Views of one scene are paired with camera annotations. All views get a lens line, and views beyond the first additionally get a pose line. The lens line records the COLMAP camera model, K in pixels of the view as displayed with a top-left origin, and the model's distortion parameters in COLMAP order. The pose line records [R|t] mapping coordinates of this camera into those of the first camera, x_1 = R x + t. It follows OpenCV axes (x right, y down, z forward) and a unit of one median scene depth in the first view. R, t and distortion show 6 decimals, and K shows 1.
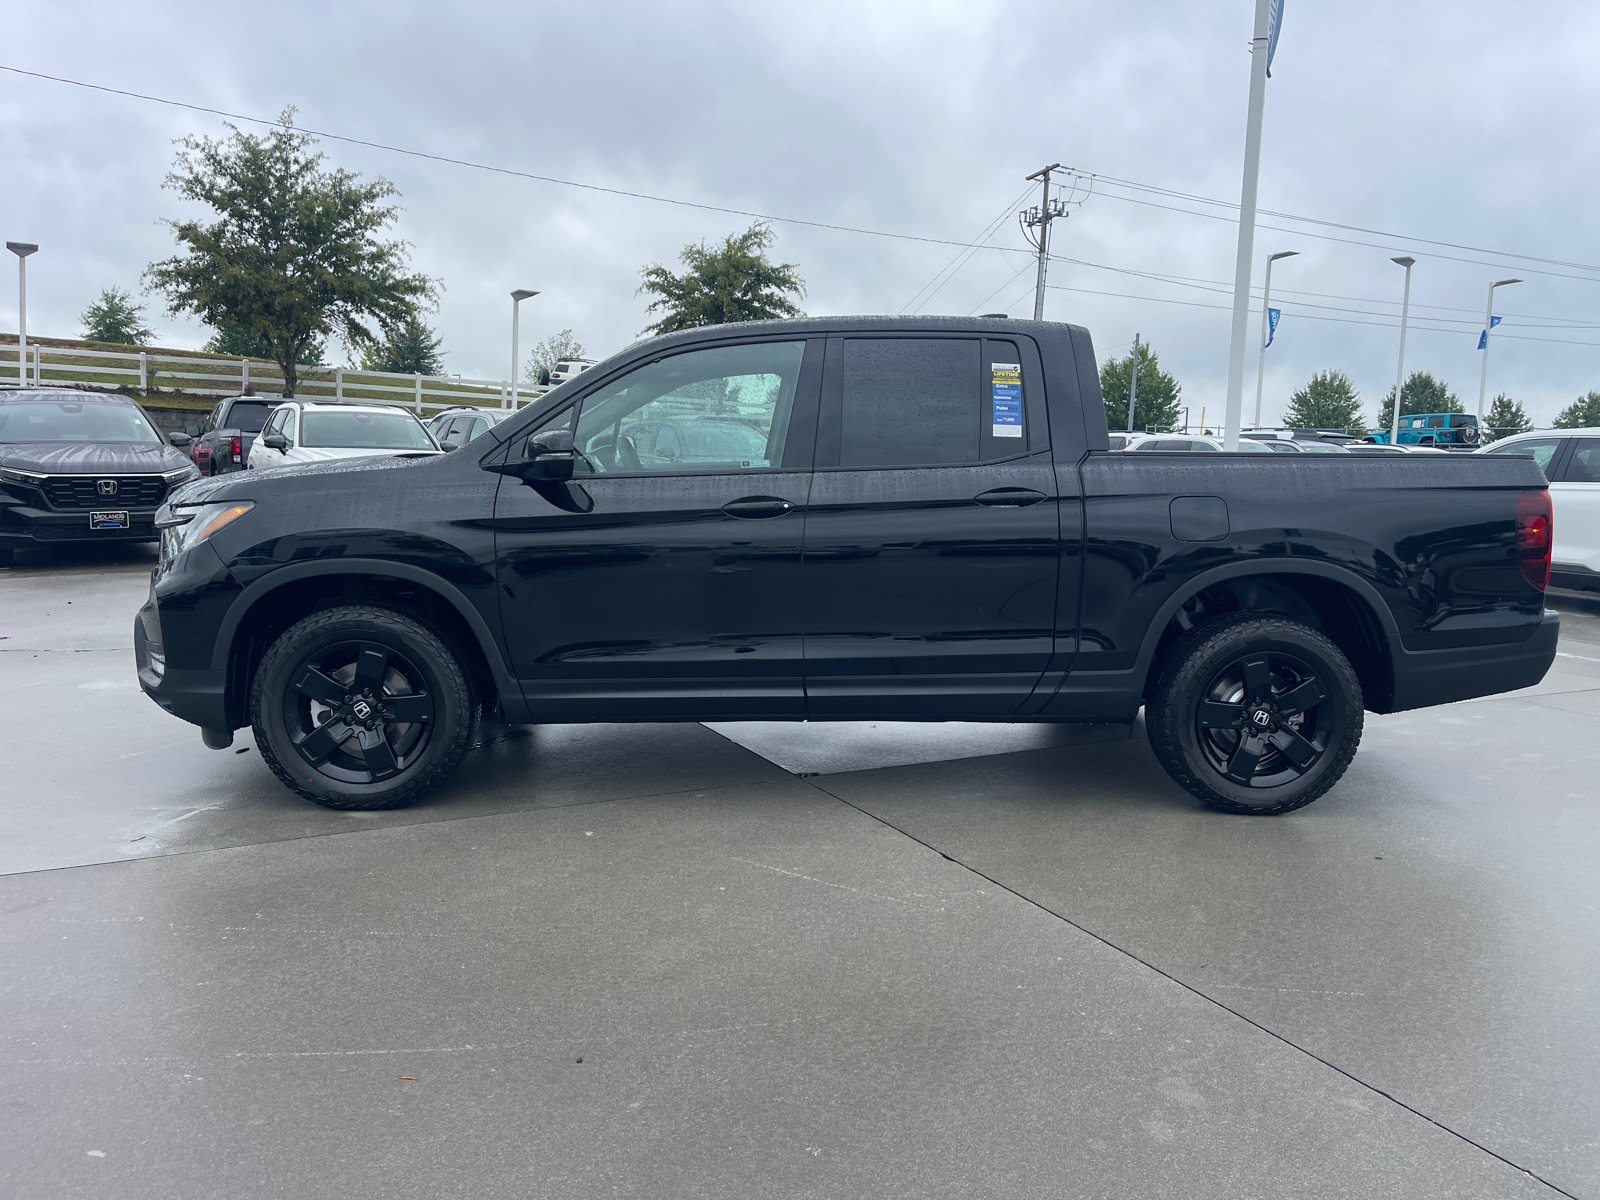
lens RADIAL K [[1206.8, 0, 800.0], [0, 1206.8, 600.0], [0, 0, 1]] dist [0.070053, -0.081392]
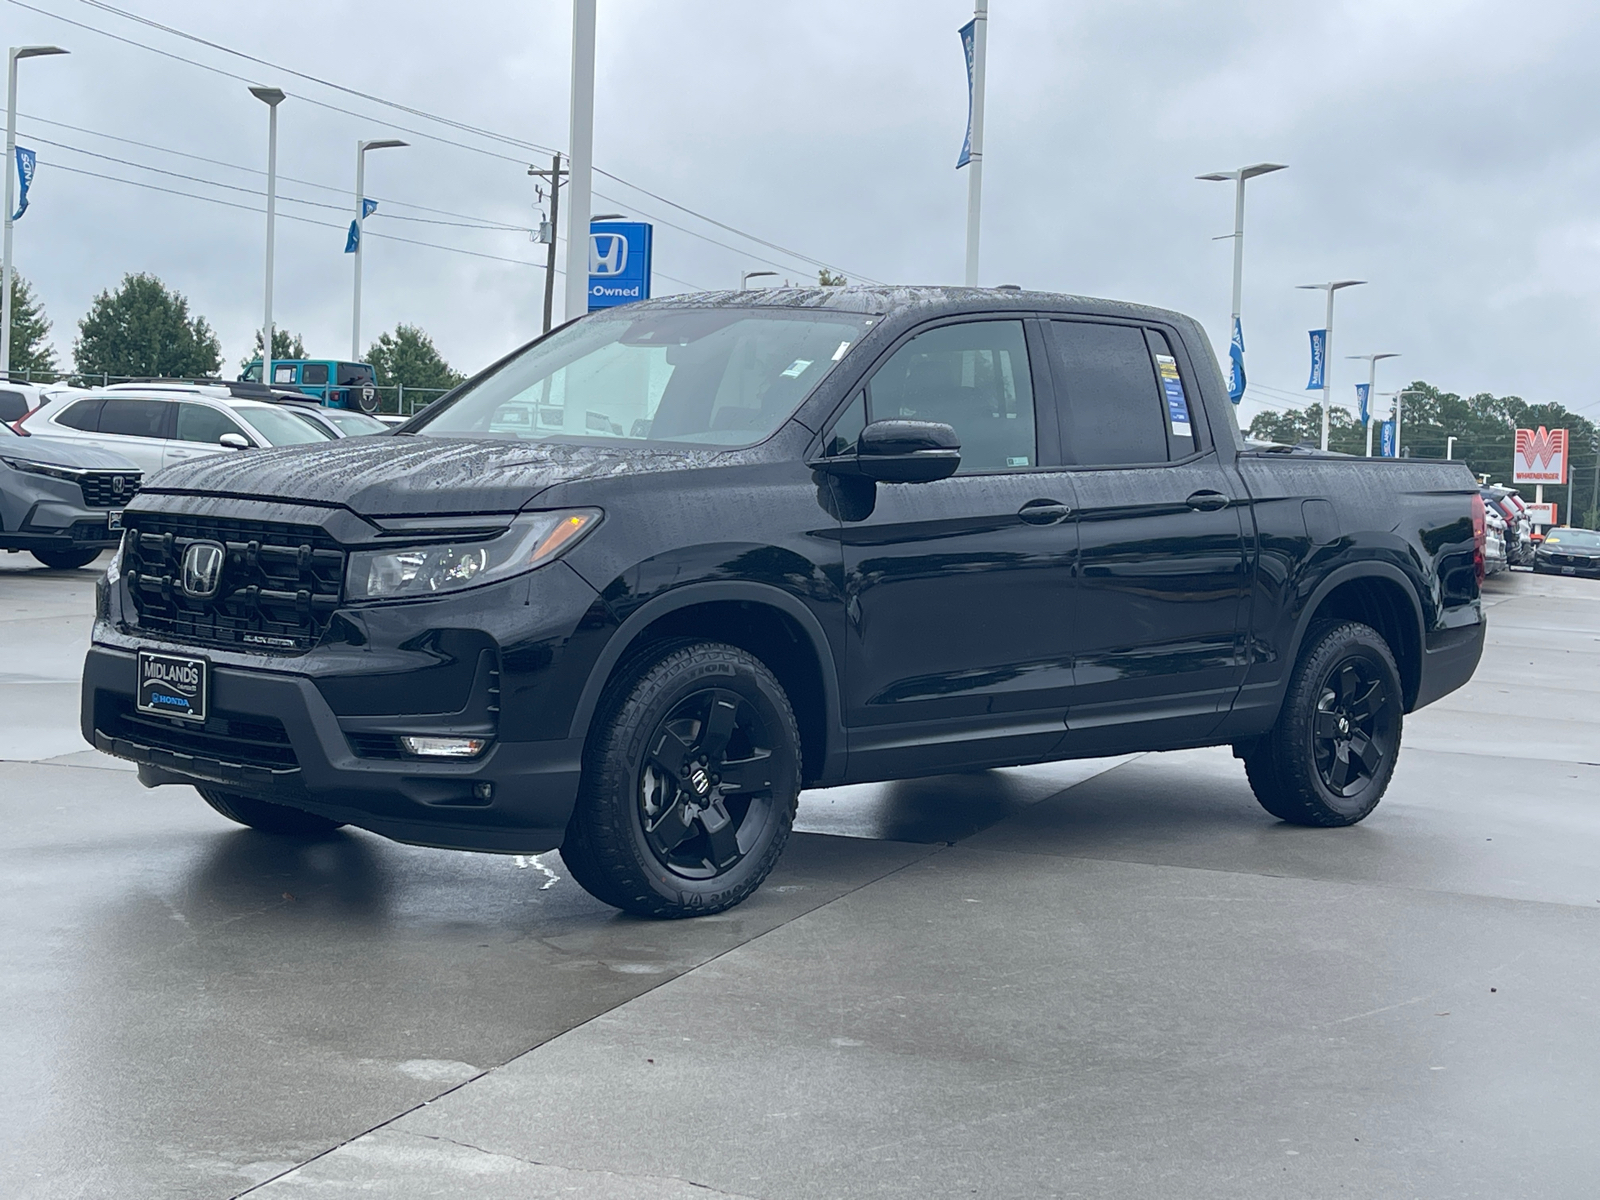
lens RADIAL K [[2483.6, 0, 800.0], [0, 2483.6, 600.0], [0, 0, 1]] dist [0.178659, -0.664012]
pose [[0.725764, -0.027727, 0.687384, -1.317658], [0.058642, 0.998044, -0.021657, 0.013632], [-0.685439, 0.056028, 0.725971, -0.167477]]
